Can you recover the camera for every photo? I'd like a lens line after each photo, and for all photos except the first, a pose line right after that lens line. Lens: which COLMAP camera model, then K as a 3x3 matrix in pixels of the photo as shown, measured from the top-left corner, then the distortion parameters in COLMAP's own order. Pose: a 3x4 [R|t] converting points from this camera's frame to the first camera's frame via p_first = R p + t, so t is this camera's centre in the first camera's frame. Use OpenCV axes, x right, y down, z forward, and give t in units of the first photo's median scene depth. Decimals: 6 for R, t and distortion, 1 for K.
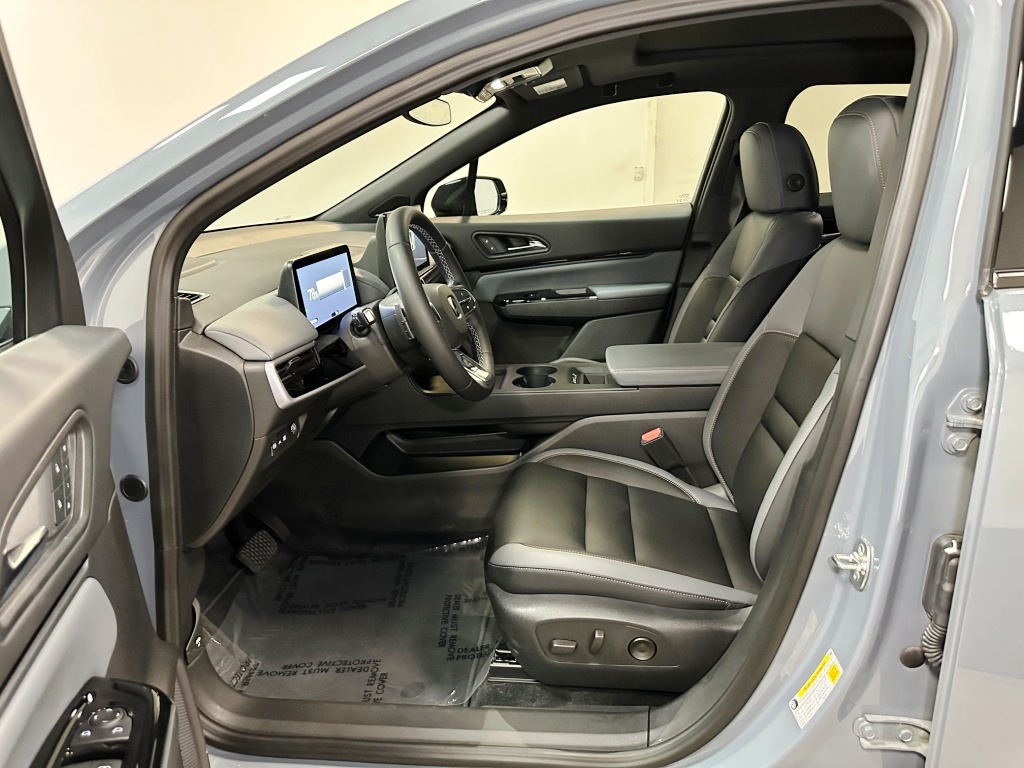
lens RADIAL K [[734.8, 0, 512.0], [0, 734.8, 384.0], [0, 0, 1]] dist [0.097781, -0.148824]
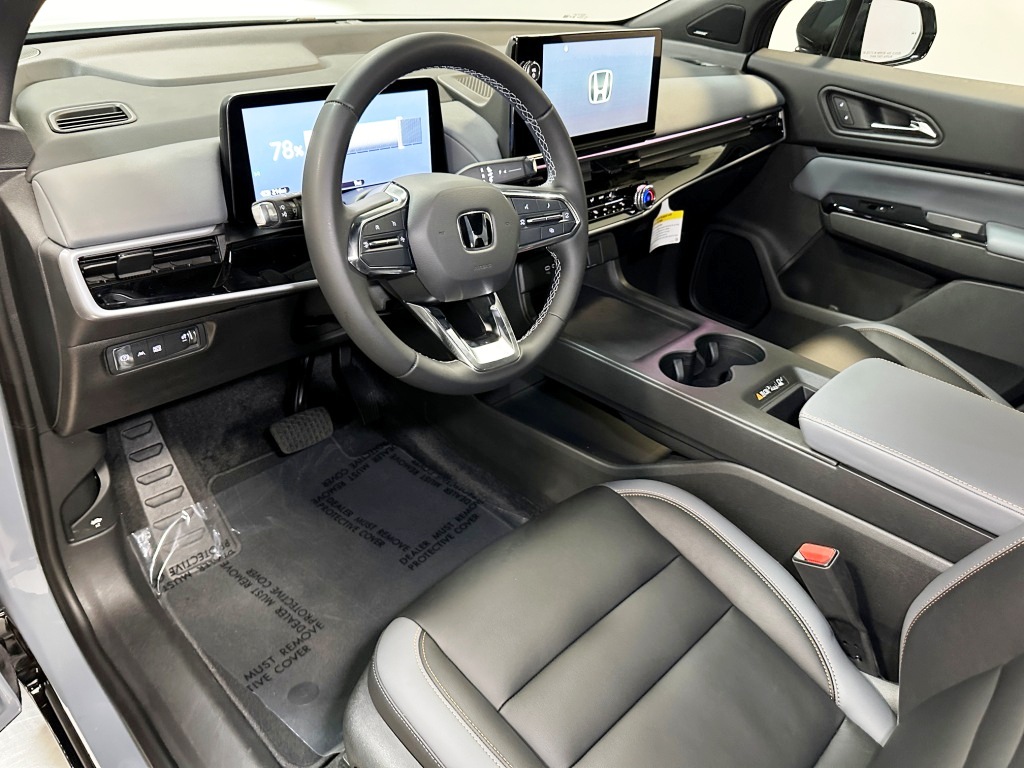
lens RADIAL K [[734.8, 0, 512.0], [0, 734.8, 384.0], [0, 0, 1]] dist [0.097781, -0.148824]
pose [[0.769042, 0.405767, -0.493891, 0.160980], [-0.268867, 0.906341, 0.325969, -0.109585], [0.579901, -0.117892, 0.806112, 0.296099]]
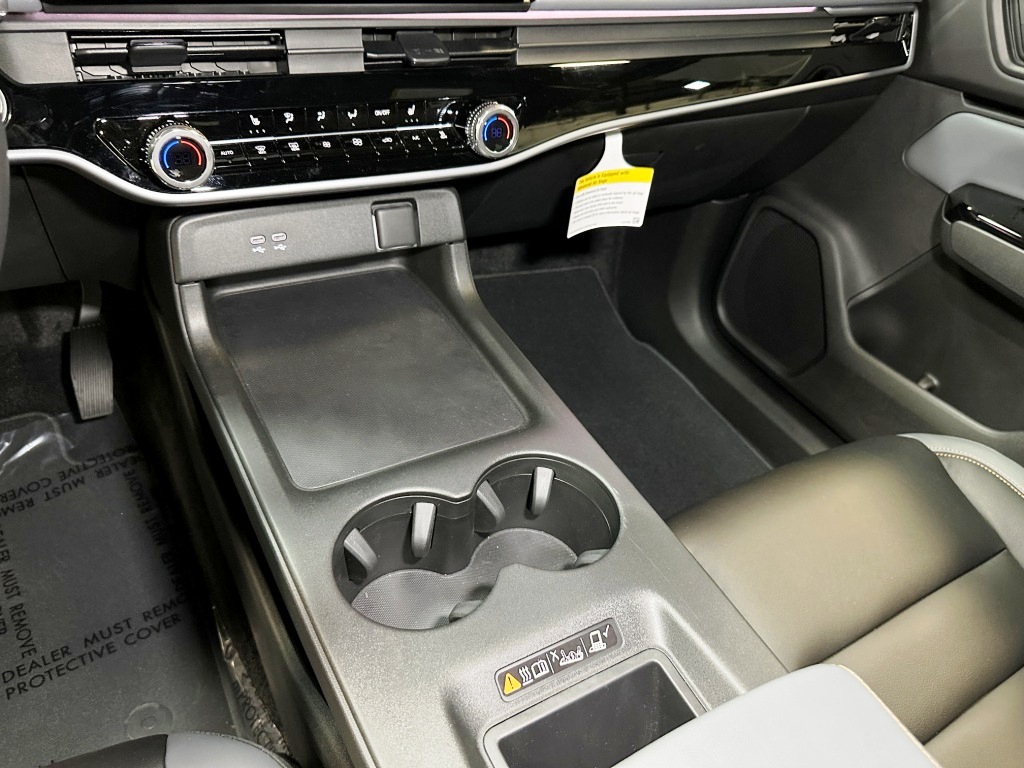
lens RADIAL K [[747.0, 0, 511.7], [0, 747.0, 390.4], [0, 0, 1]] dist [0.005559, -0.001819]
pose [[0.566527, 0.615127, -0.548330, 0.116438], [-0.380077, 0.785463, 0.488456, -0.138284], [0.731156, -0.068316, 0.678781, 0.604940]]
